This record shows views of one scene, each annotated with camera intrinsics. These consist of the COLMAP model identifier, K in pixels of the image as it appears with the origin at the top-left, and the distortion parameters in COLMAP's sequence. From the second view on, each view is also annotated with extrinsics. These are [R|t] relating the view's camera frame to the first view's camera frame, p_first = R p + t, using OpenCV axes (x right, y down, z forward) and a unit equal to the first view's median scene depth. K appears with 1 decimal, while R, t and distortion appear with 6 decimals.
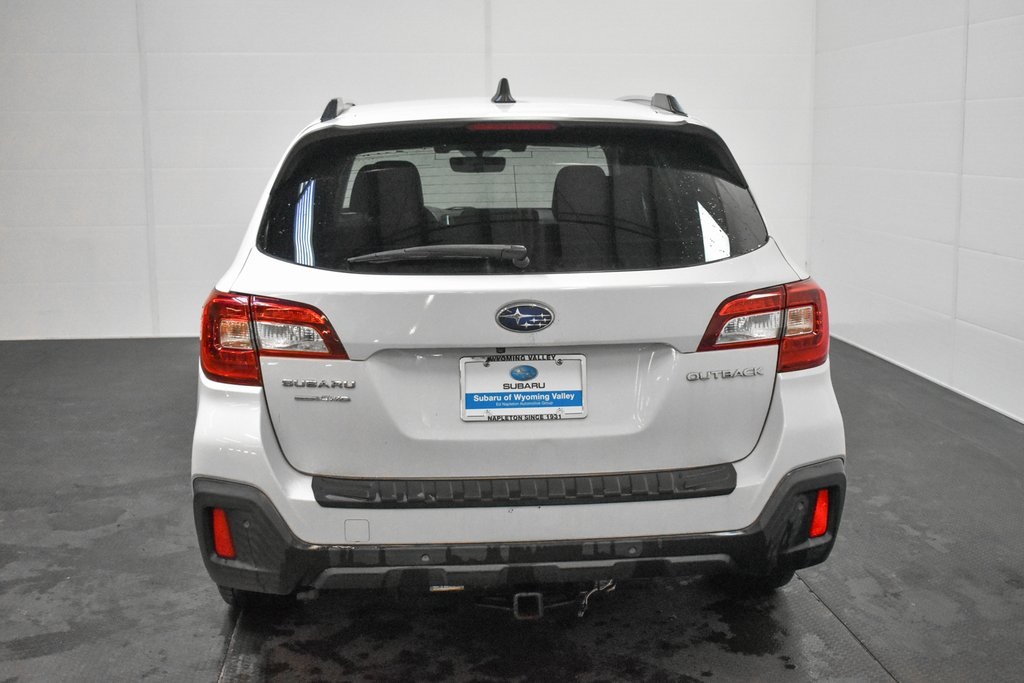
lens RADIAL K [[1243.9, 0, 516.0], [0, 1243.9, 341.7], [0, 0, 1]] dist [0.015058, 0.000000]
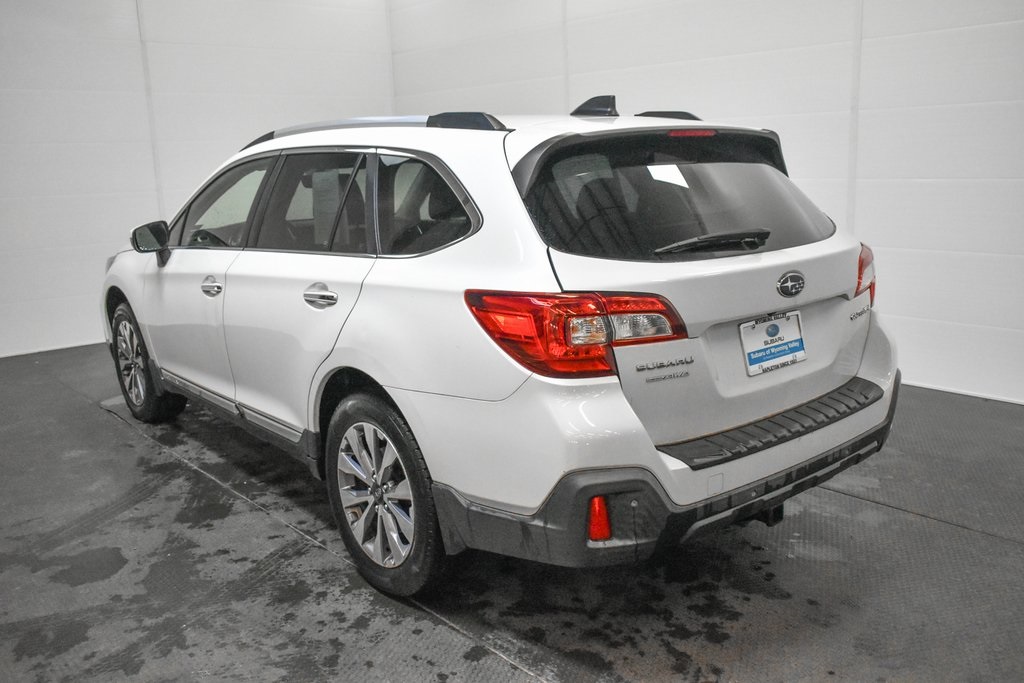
lens RADIAL K [[864.4, 0, 542.3], [0, 864.4, 340.0], [0, 0, 1]] dist [-0.000787, -0.005874]
pose [[0.805395, -0.138584, 0.576310, -0.680477], [0.117809, 0.990313, 0.073499, -0.056295], [-0.580913, 0.008699, 0.813919, 0.430241]]
